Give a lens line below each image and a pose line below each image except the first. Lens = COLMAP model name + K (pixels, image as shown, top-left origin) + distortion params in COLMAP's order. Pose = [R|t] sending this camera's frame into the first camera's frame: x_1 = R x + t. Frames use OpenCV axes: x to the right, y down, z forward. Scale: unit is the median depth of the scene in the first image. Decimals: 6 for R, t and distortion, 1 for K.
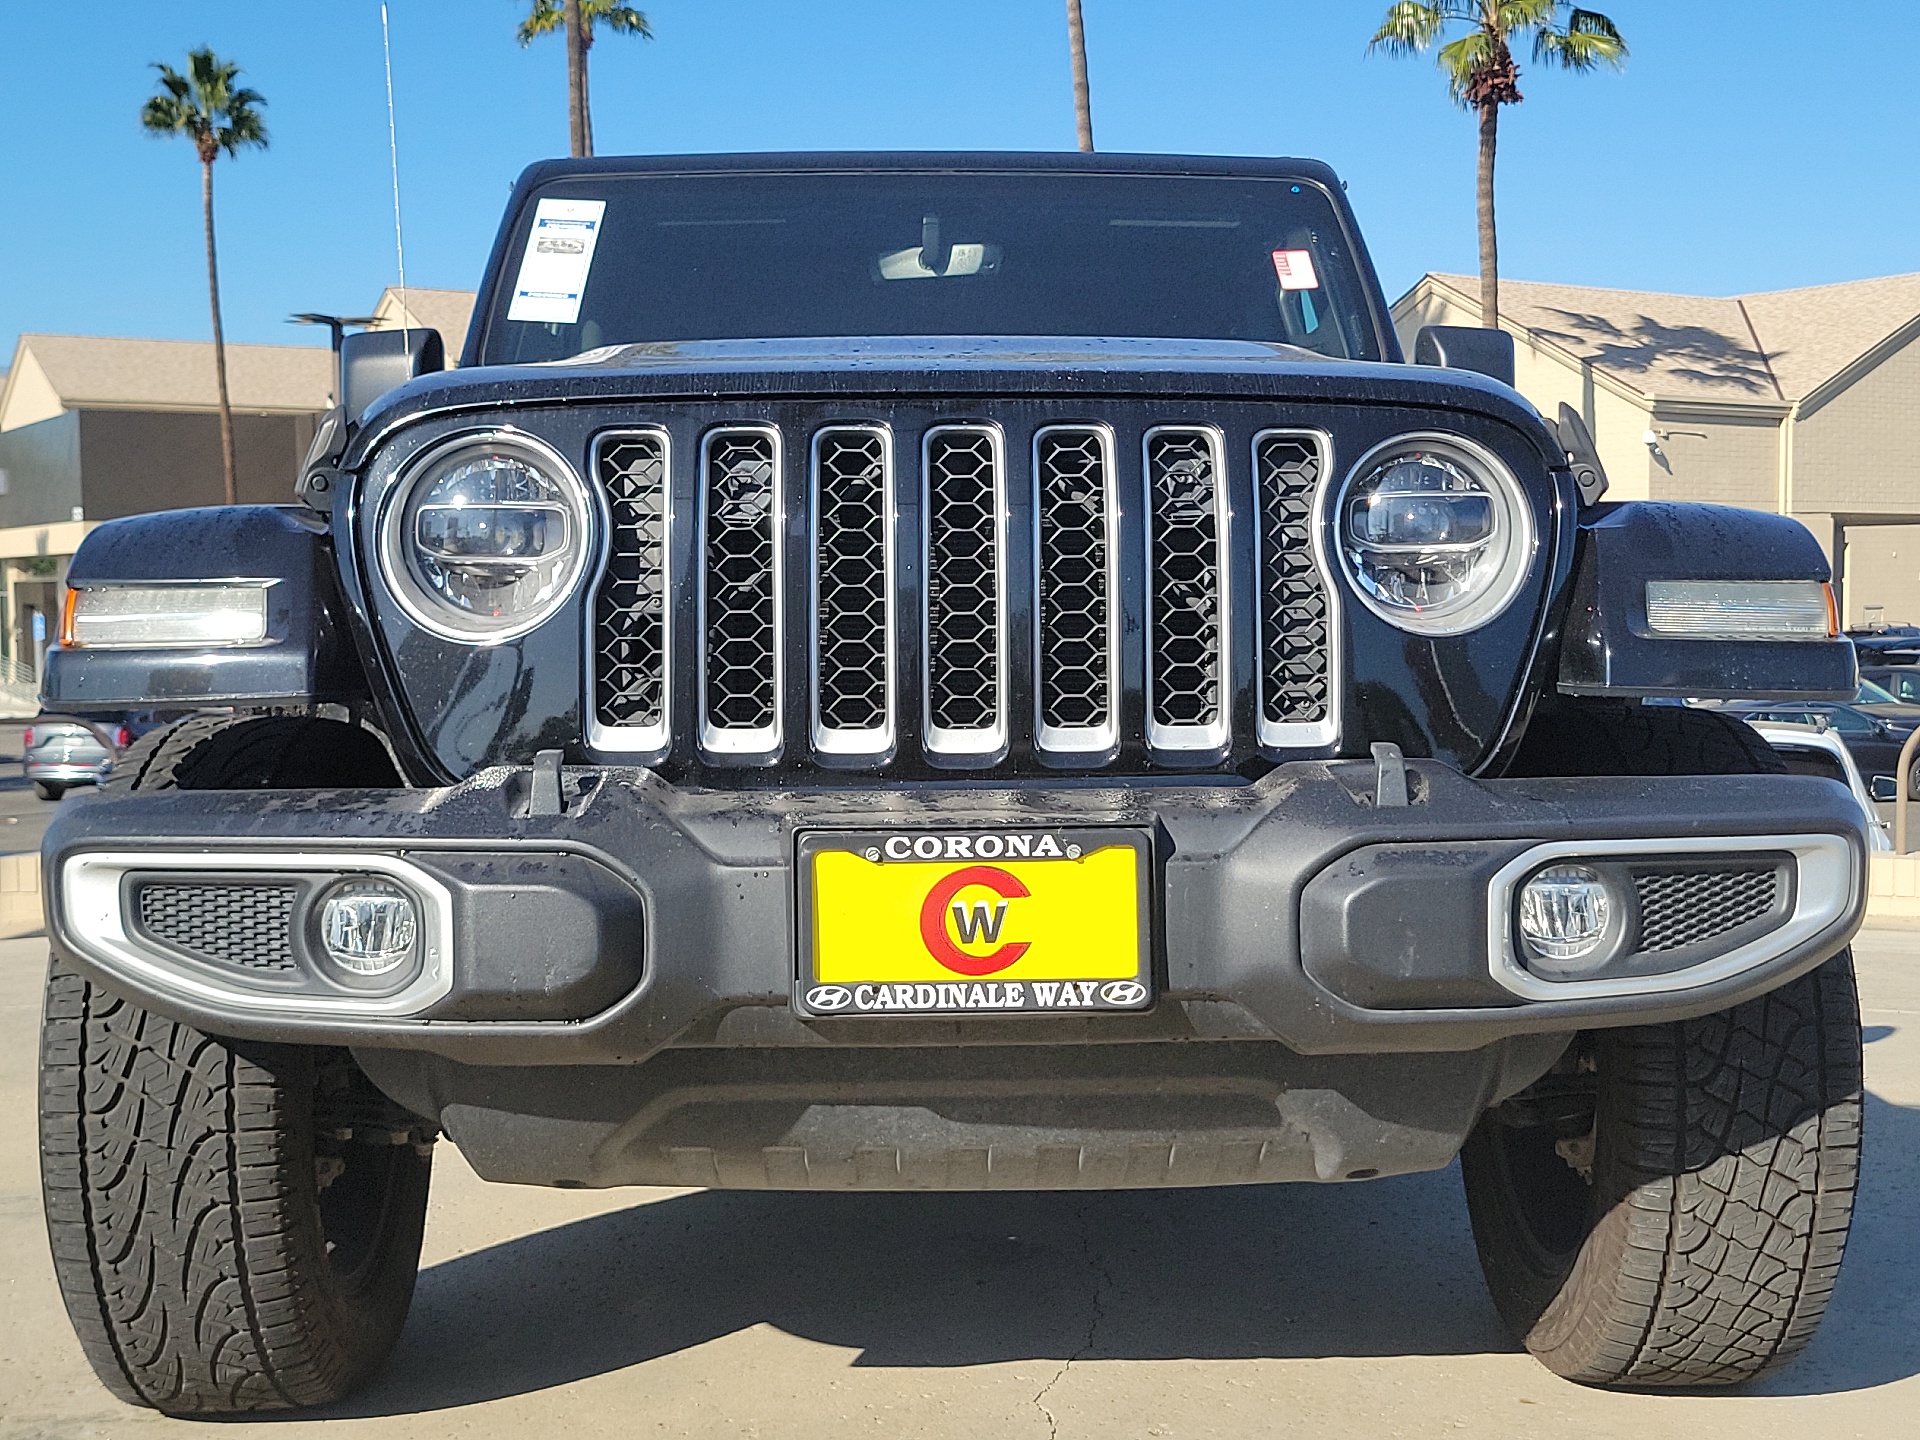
lens RADIAL K [[1752.7, 0, 909.5], [0, 1752.7, 538.7], [0, 0, 1]] dist [0.026597, 0.000000]
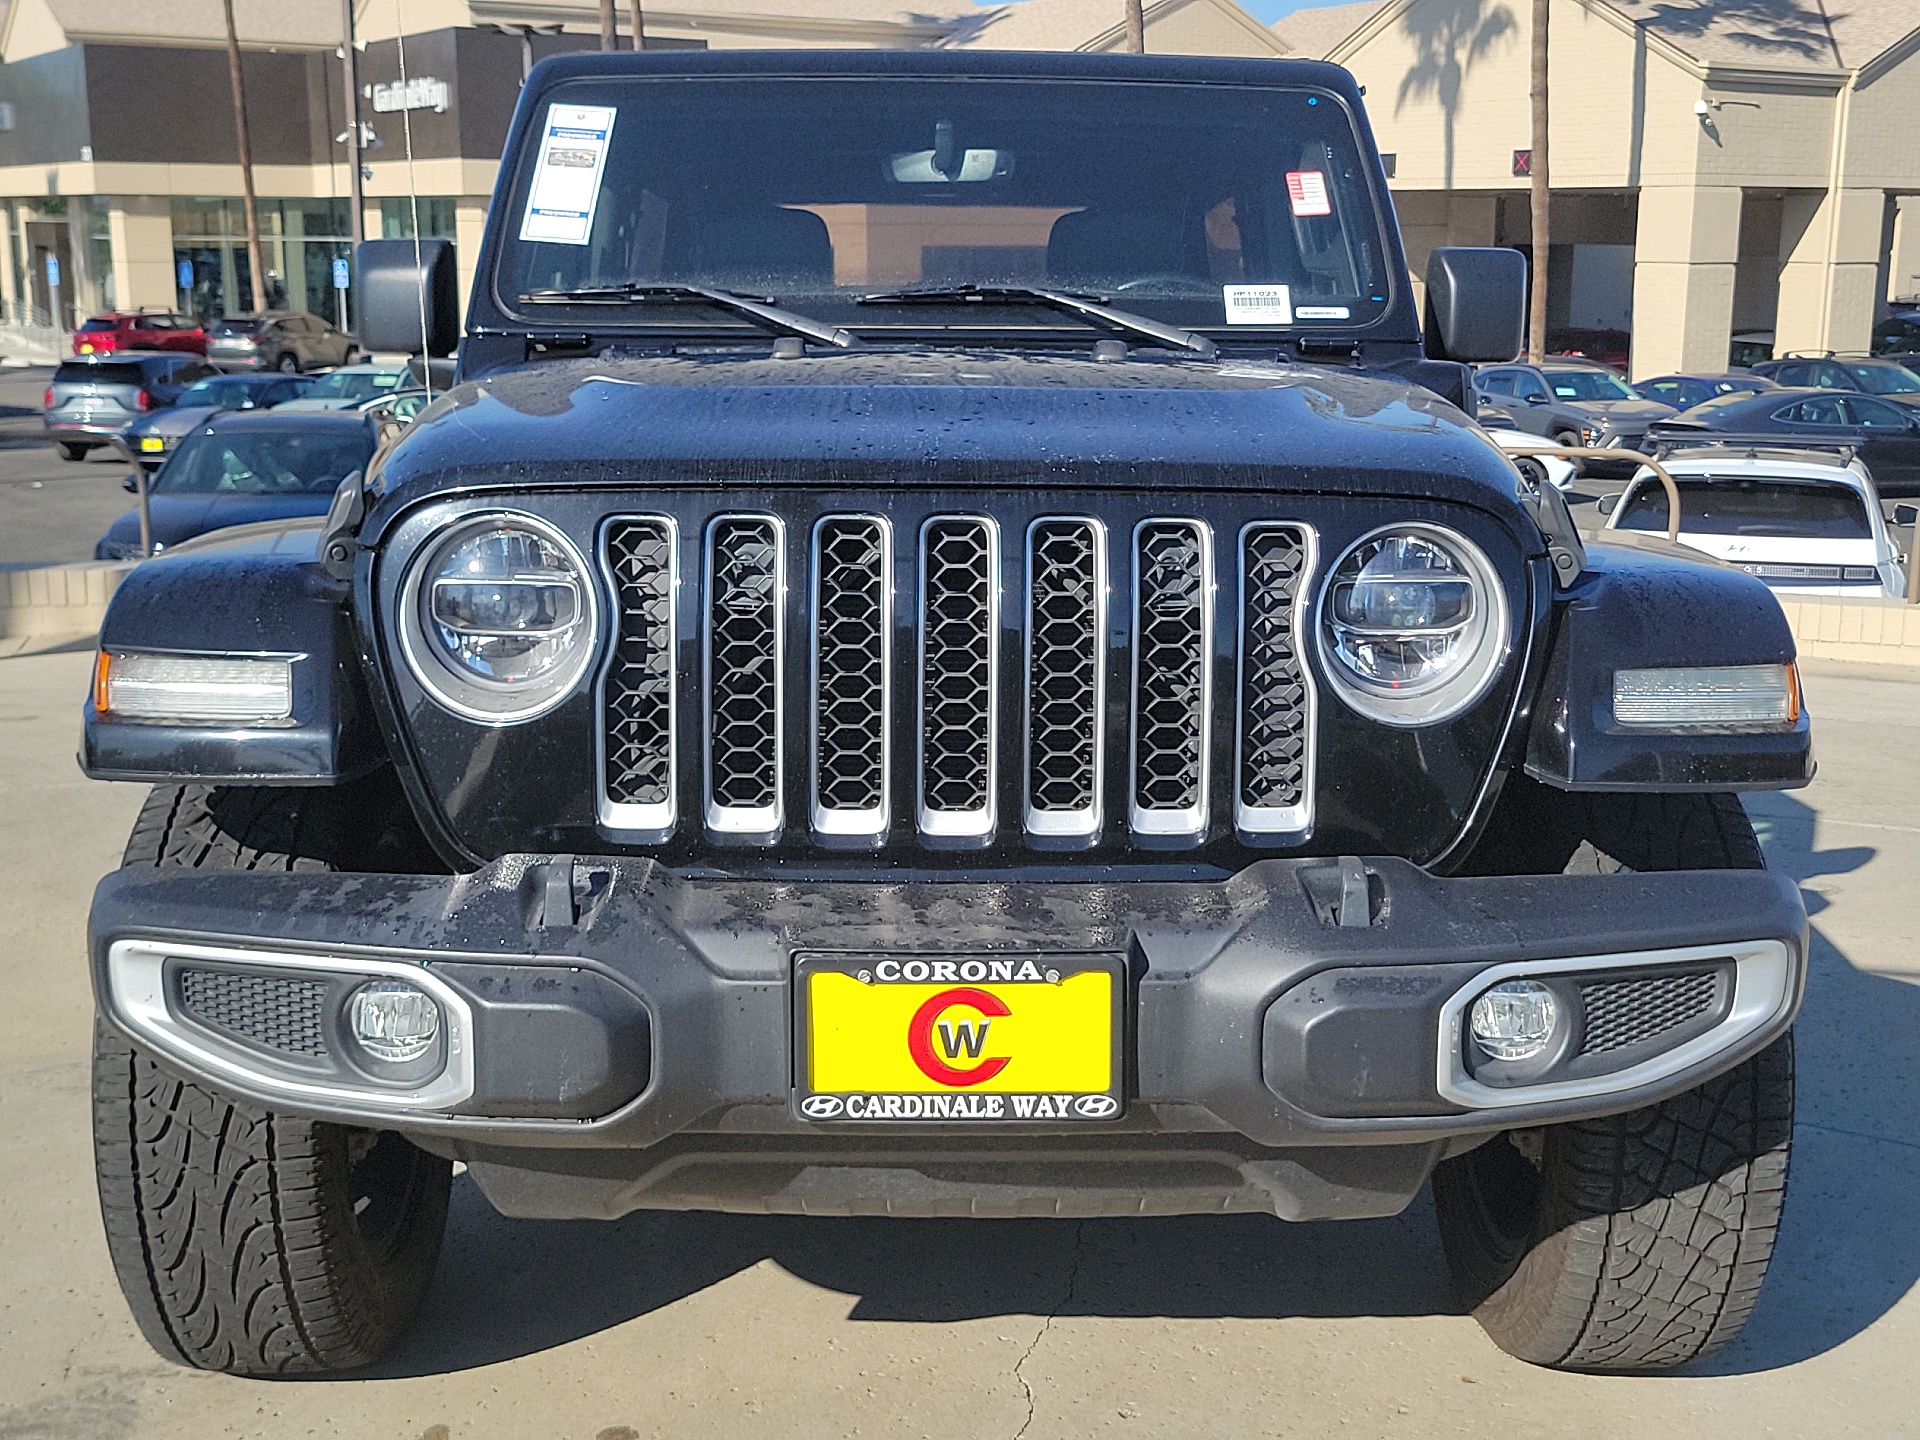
lens RADIAL K [[1752.7, 0, 913.9], [0, 1752.7, 512.7], [0, 0, 1]] dist [0.026597, 0.000000]
pose [[0.999904, 0.012184, -0.006604, 0.010759], [-0.011375, 0.993740, 0.111140, -0.184975], [0.007917, -0.111055, 0.993783, -0.026667]]
